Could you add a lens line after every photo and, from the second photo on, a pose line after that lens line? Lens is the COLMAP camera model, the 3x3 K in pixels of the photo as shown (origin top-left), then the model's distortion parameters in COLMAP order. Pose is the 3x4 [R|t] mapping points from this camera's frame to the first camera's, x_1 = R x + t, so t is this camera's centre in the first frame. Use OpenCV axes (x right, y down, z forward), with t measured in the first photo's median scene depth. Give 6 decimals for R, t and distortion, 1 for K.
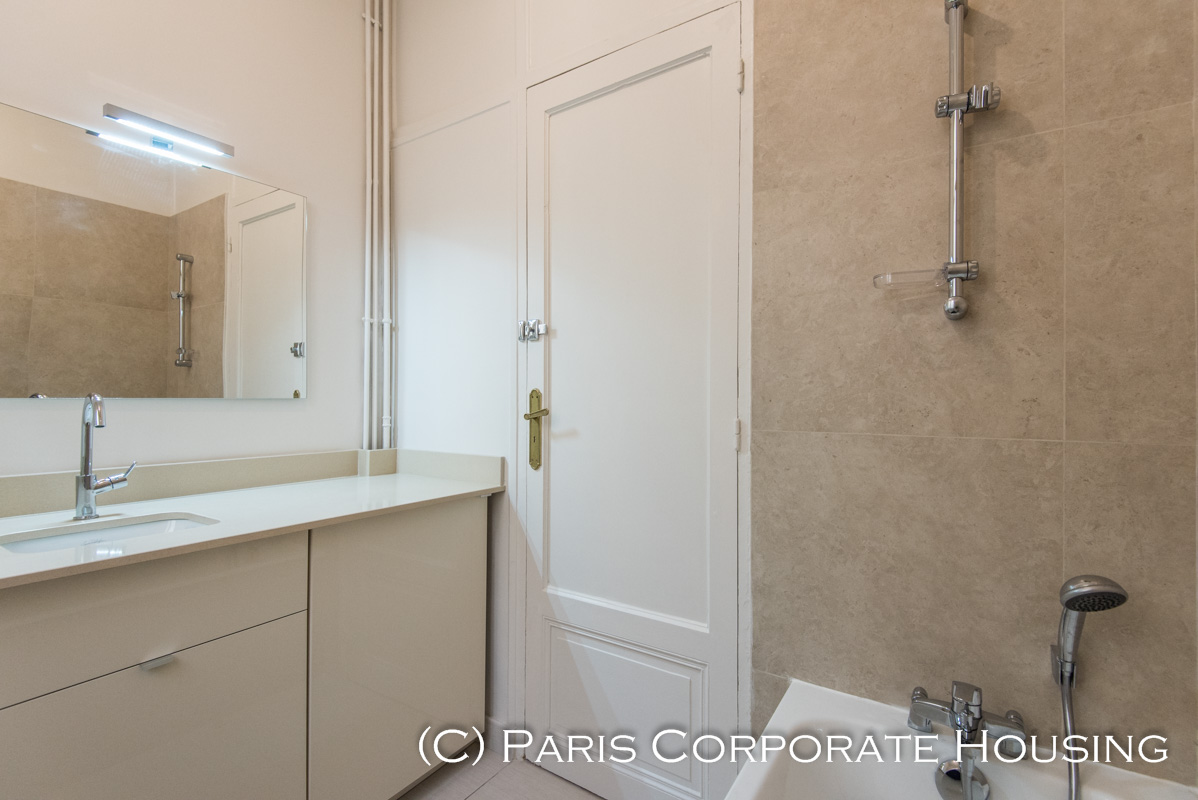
lens RADIAL K [[543.4, 0, 596.2], [0, 543.4, 403.6], [0, 0, 1]] dist [0.024540, -0.018417]
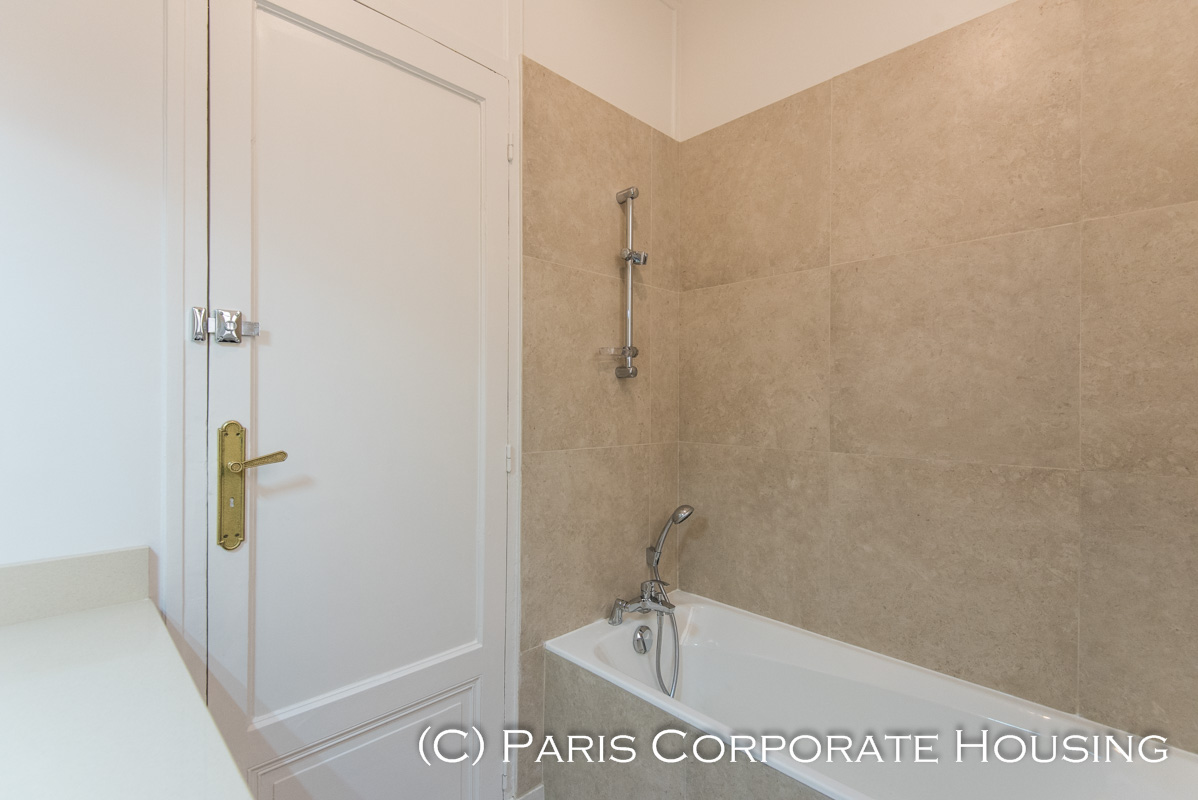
lens RADIAL K [[543.4, 0, 596.2], [0, 543.4, 403.6], [0, 0, 1]] dist [0.024540, -0.018417]
pose [[0.198315, -0.008194, 0.980104, -0.865124], [-0.004073, 0.999950, 0.009184, -0.073712], [-0.980130, -0.005814, 0.198272, 0.616968]]
